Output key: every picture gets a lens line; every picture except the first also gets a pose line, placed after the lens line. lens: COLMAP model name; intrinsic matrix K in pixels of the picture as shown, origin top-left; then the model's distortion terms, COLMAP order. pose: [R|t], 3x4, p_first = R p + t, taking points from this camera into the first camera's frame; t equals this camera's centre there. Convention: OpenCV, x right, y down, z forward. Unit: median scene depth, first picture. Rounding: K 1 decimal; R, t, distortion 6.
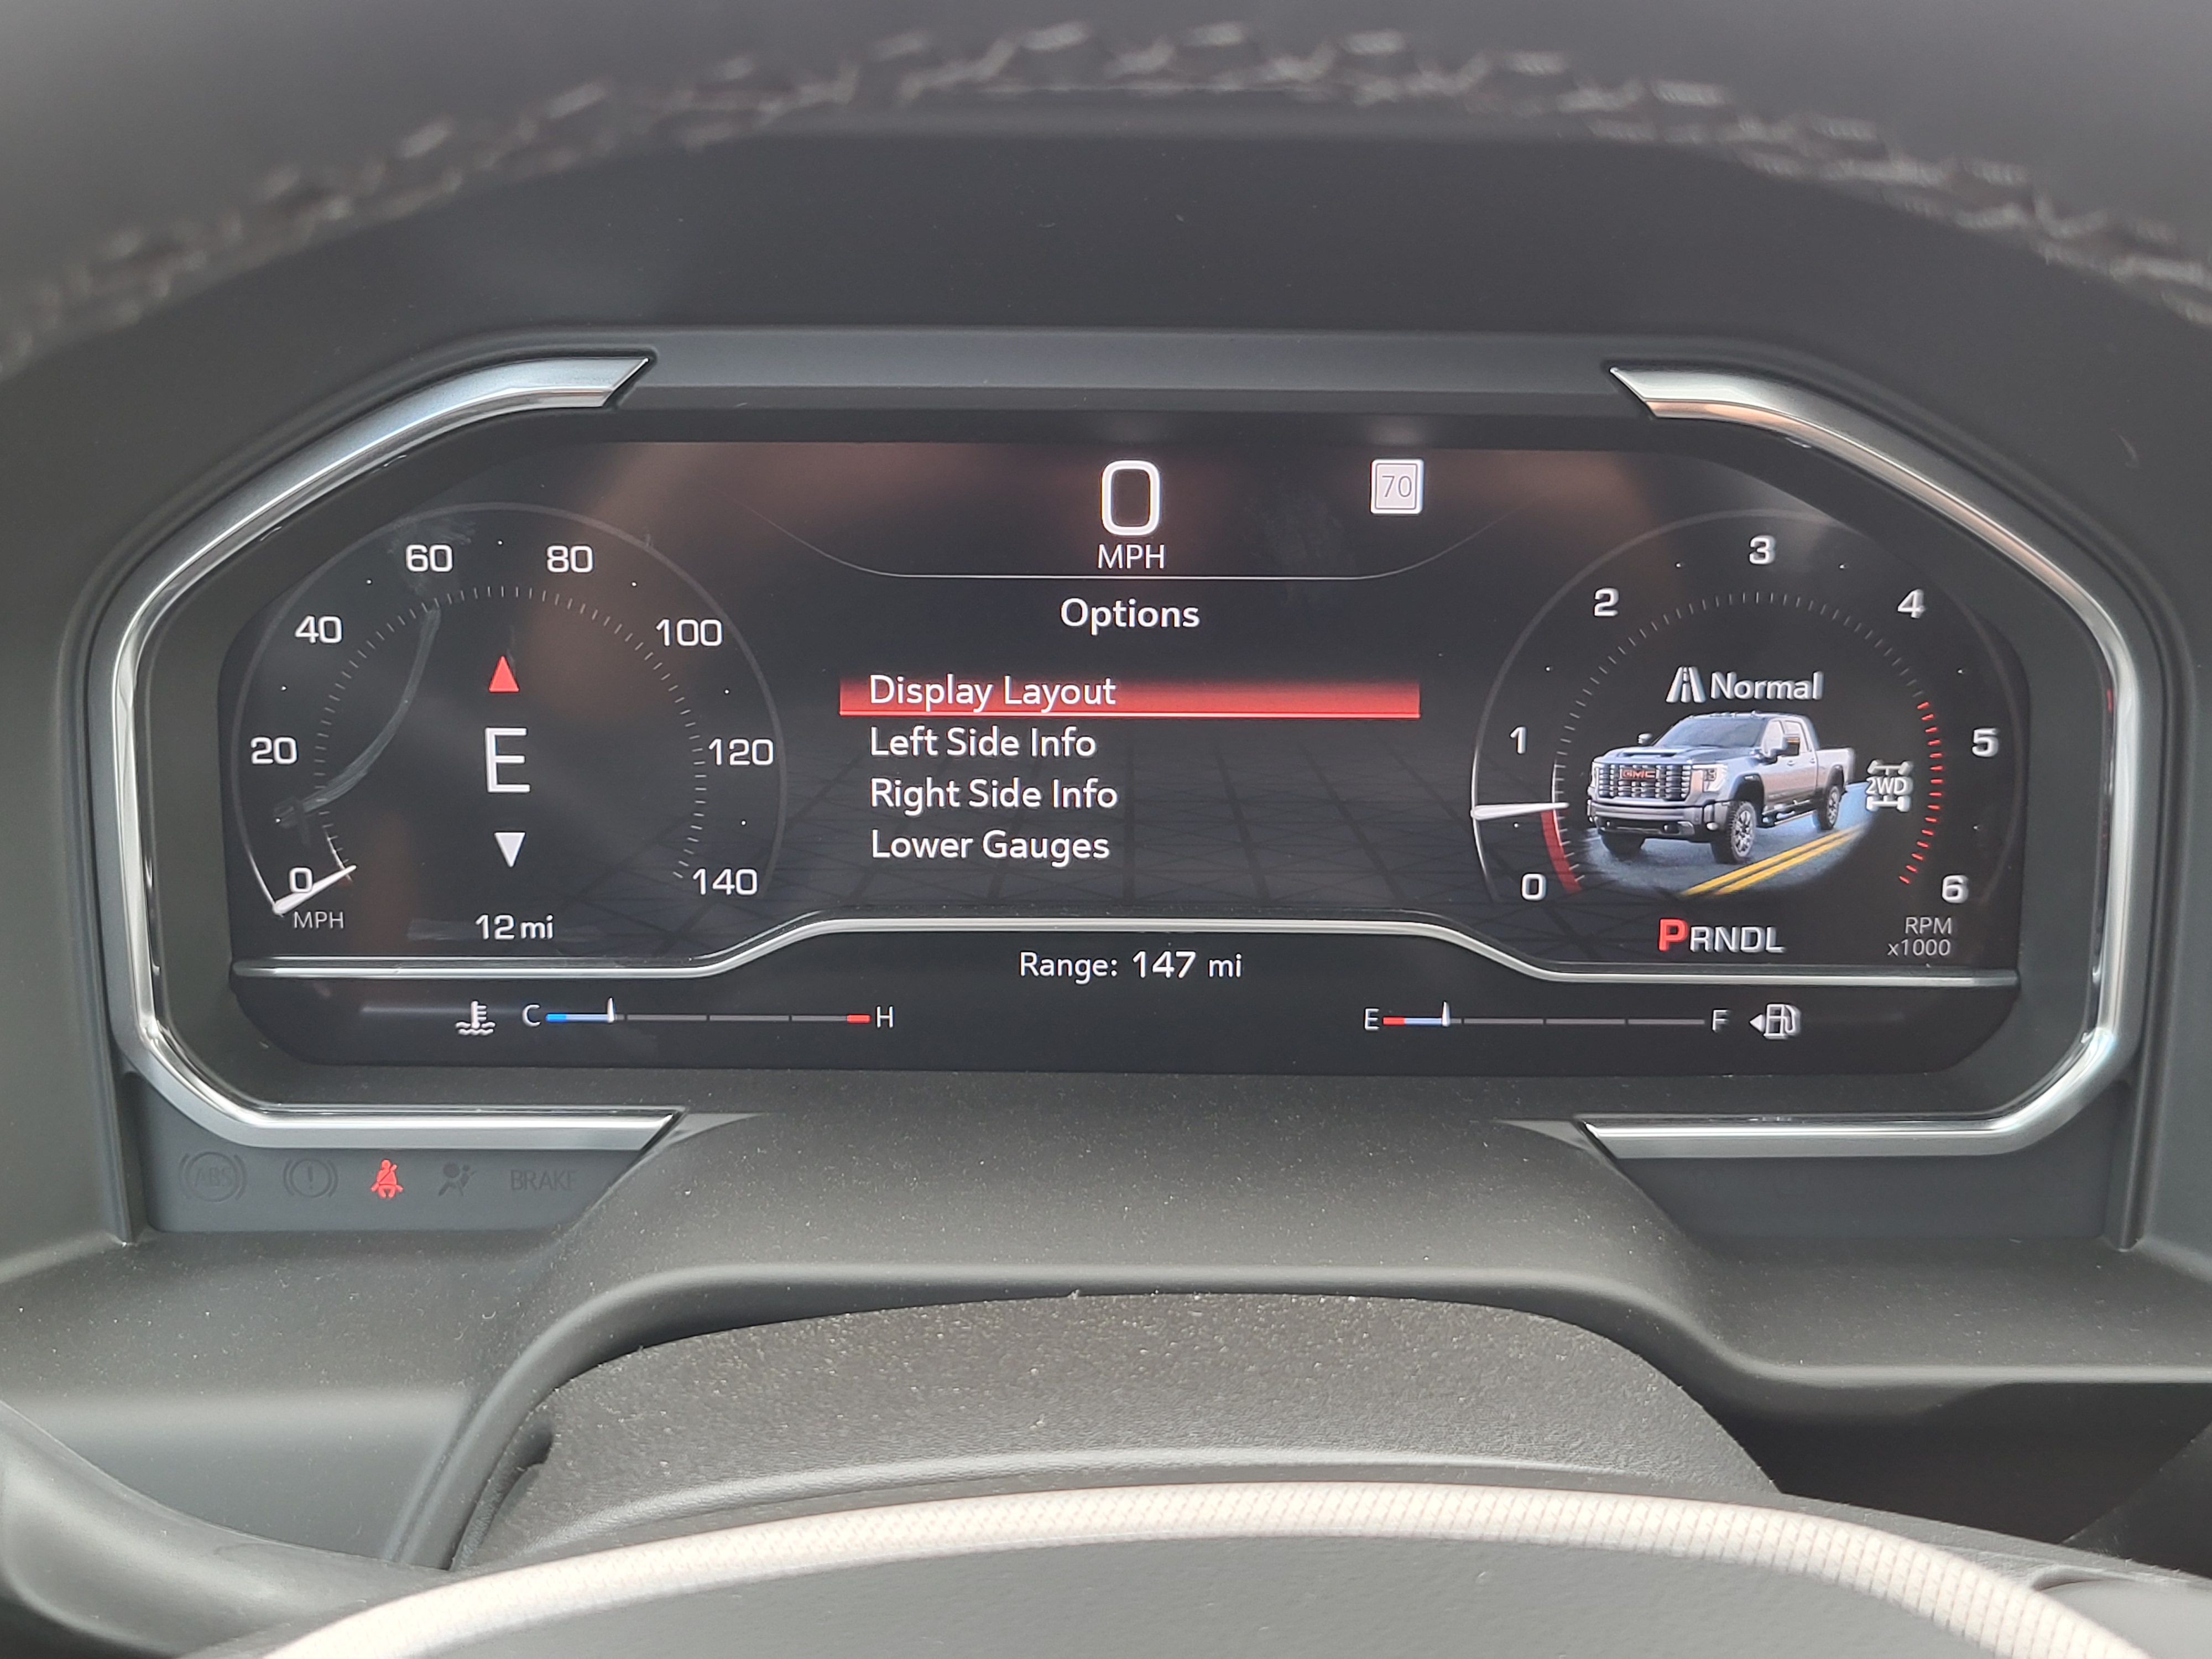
lens RADIAL K [[1680.8, 0, 1048.9], [0, 1680.8, 752.2], [0, 0, 1]] dist [0.026870, -0.004663]
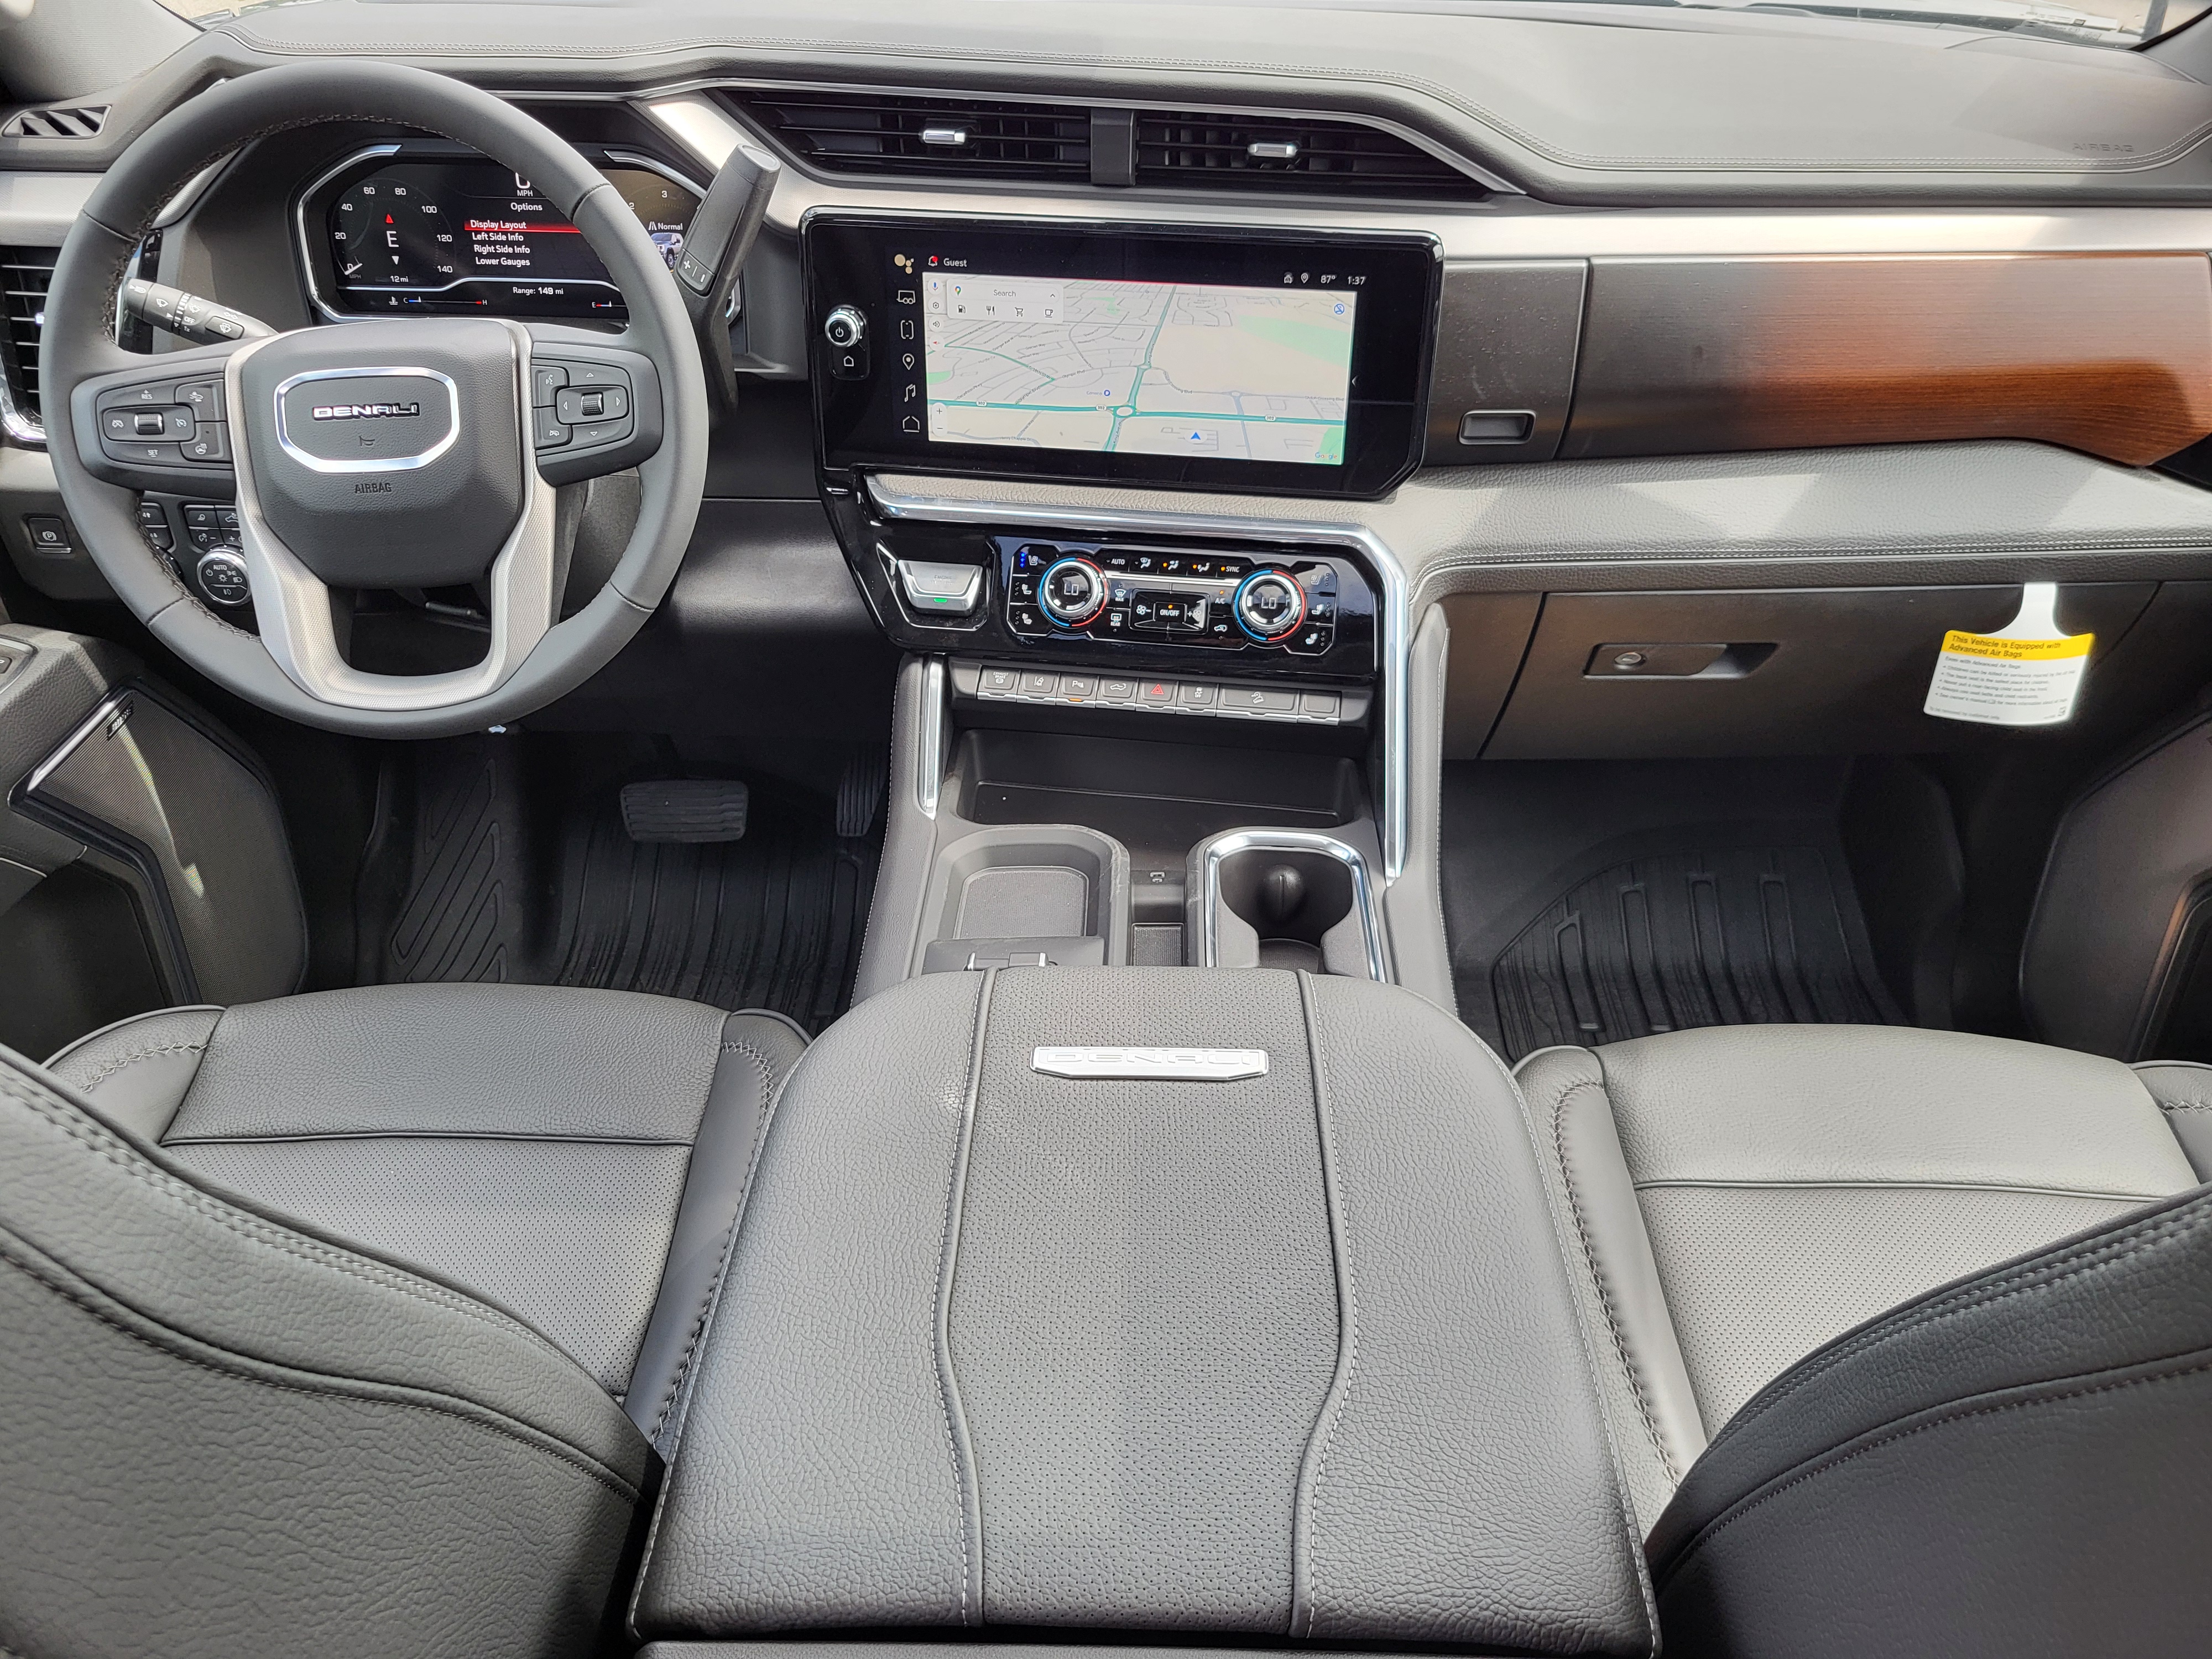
lens RADIAL K [[1680.8, 0, 1130.7], [0, 1680.8, 799.4], [0, 0, 1]] dist [0.026870, -0.004663]
pose [[0.999584, 0.018367, -0.022258, 1.762135], [-0.011344, 0.959297, 0.282172, 0.140645], [0.026535, -0.281802, 0.959106, -3.674577]]
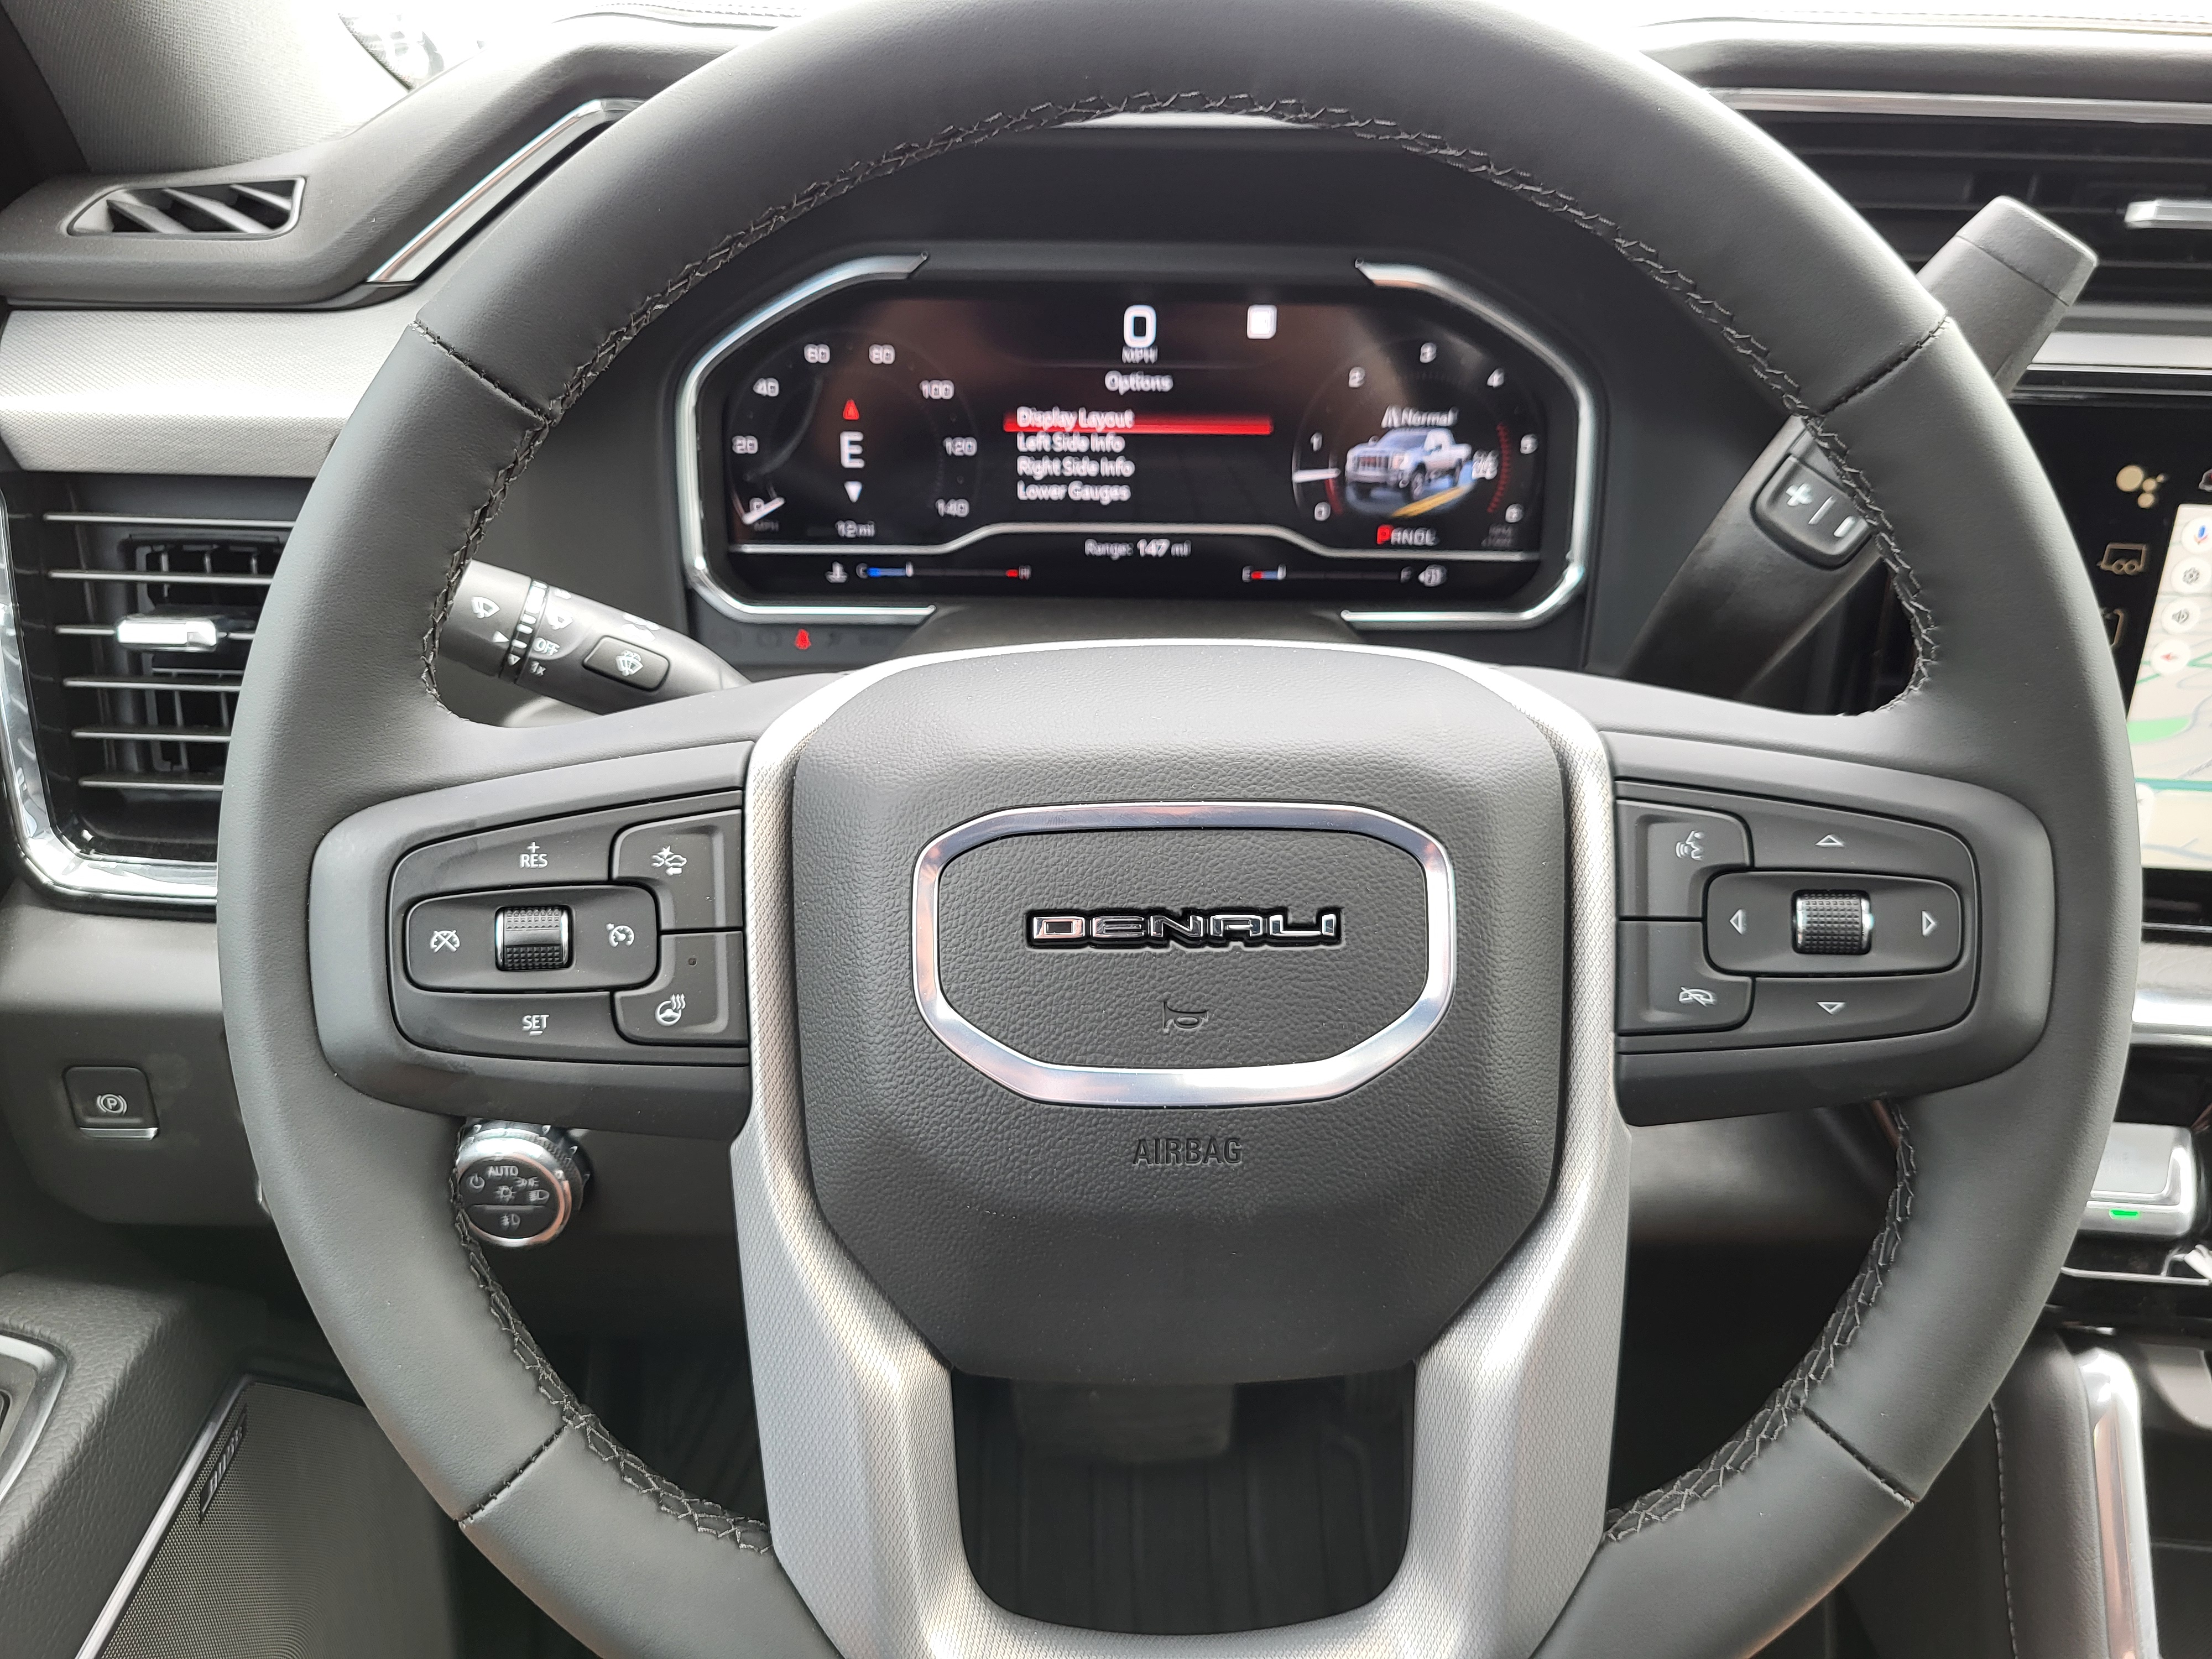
lens RADIAL K [[1660.5, 0, 1089.9], [0, 1660.5, 818.4], [0, 0, 1]] dist [0.017764, 0.001192]
pose [[0.999885, 0.001722, 0.015056, -0.045462], [-0.004391, 0.983819, 0.179110, 0.087043], [-0.014504, -0.179156, 0.983714, -1.201874]]
